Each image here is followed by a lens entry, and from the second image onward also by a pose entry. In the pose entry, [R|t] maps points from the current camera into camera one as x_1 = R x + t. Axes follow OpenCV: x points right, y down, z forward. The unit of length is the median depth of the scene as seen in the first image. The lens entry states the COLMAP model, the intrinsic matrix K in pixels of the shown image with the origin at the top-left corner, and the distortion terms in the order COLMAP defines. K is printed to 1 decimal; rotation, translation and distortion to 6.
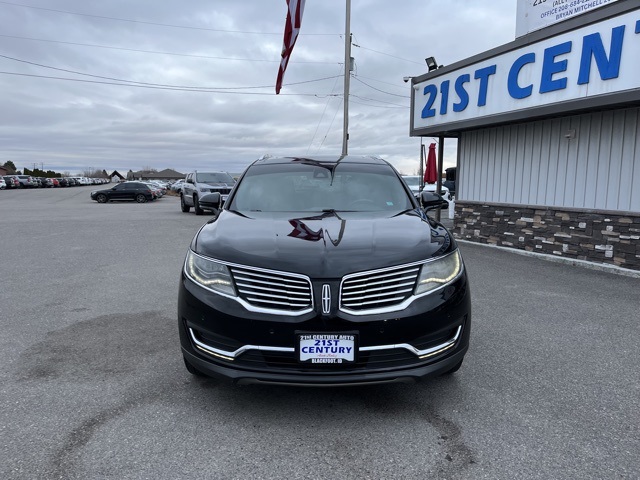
lens RADIAL K [[484.4, 0, 311.5], [0, 484.4, 242.5], [0, 0, 1]] dist [0.073672, -0.103858]
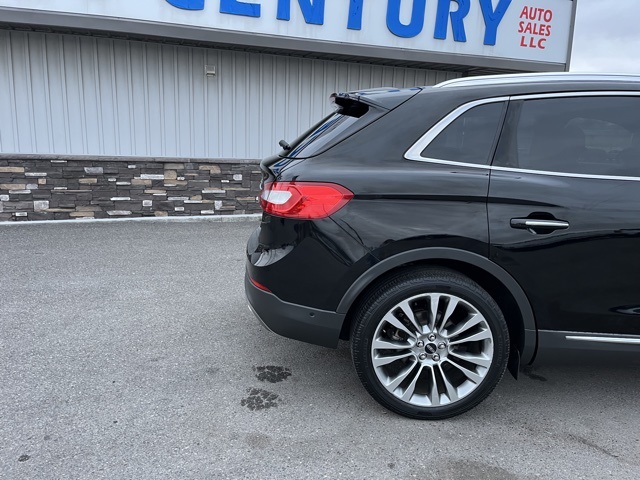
lens RADIAL K [[484.4, 0, 311.5], [0, 484.4, 242.5], [0, 0, 1]] dist [0.073672, -0.103858]
pose [[-0.004614, -0.215687, 0.976452, -0.351453], [0.092754, 0.972160, 0.215177, -0.095332], [-0.995678, 0.091563, 0.015520, 0.818030]]
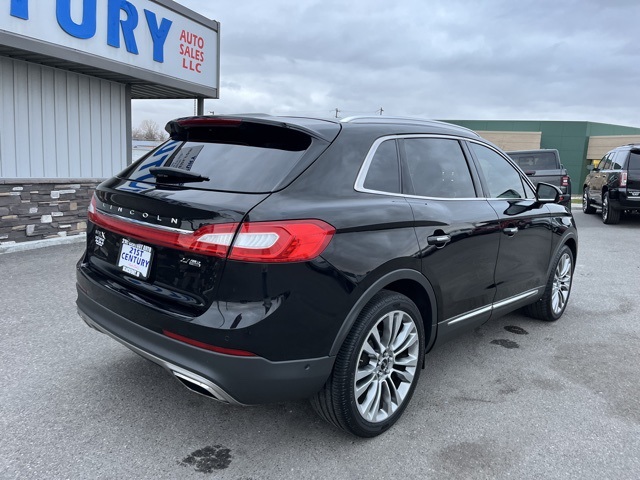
lens RADIAL K [[485.3, 0, 322.3], [0, 485.3, 237.1], [0, 0, 1]] dist [0.067466, -0.095080]
pose [[-0.748867, -0.140018, 0.647760, -0.248997], [0.025528, 0.970606, 0.239316, -0.118864], [-0.662229, 0.195752, -0.723280, 0.985812]]
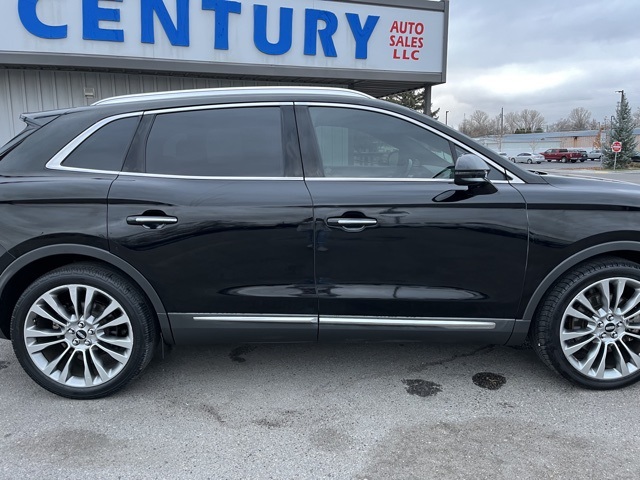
lens RADIAL K [[482.2, 0, 315.5], [0, 482.2, 238.3], [0, 0, 1]] dist [0.078186, -0.100495]
pose [[-0.014047, -0.182411, 0.983122, -0.392268], [0.133759, 0.974039, 0.182637, -0.068170], [-0.990914, 0.134067, 0.010717, 0.601306]]
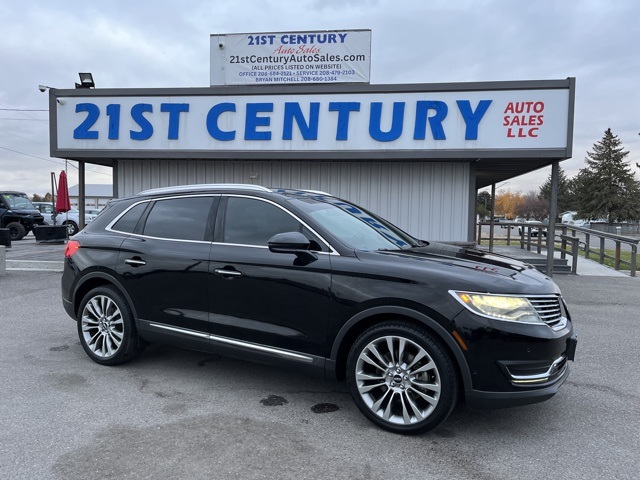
lens RADIAL K [[487.8, 0, 318.1], [0, 487.8, 241.0], [0, 0, 1]] dist [0.072350, -0.102020]
pose [[0.474848, -0.042632, 0.879035, -0.457017], [0.093058, 0.995659, -0.001981, -0.041245], [-0.875134, 0.082742, 0.476753, 0.287437]]
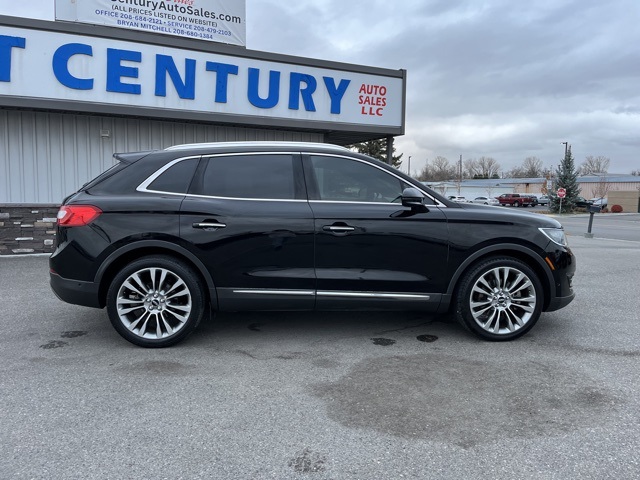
lens RADIAL K [[485.3, 0, 322.3], [0, 485.3, 237.1], [0, 0, 1]] dist [0.067466, -0.095080]
pose [[-0.094347, -0.099858, 0.990518, -0.559234], [0.109789, 0.987844, 0.110046, -0.065807], [-0.989467, 0.119130, -0.082237, 0.635759]]
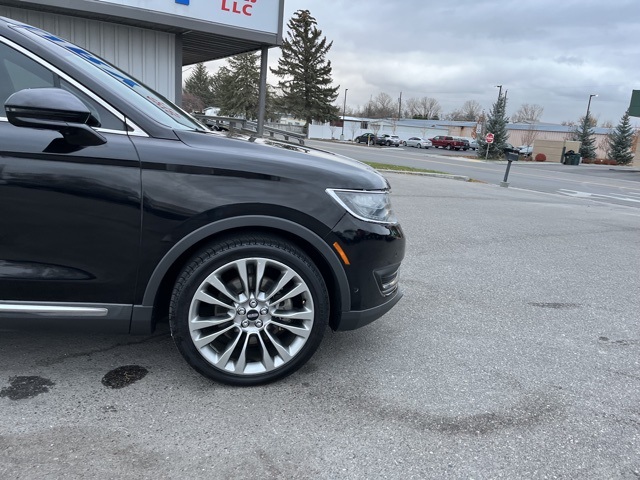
lens RADIAL K [[482.5, 0, 320.0], [0, 482.5, 240.0], [0, 0, 1]] dist [0.027162, -0.001974]
pose [[-0.199012, -0.246606, 0.948462, -0.347865], [0.039350, 0.965030, 0.259171, -0.037992], [-0.979207, 0.088900, -0.182348, 0.433933]]
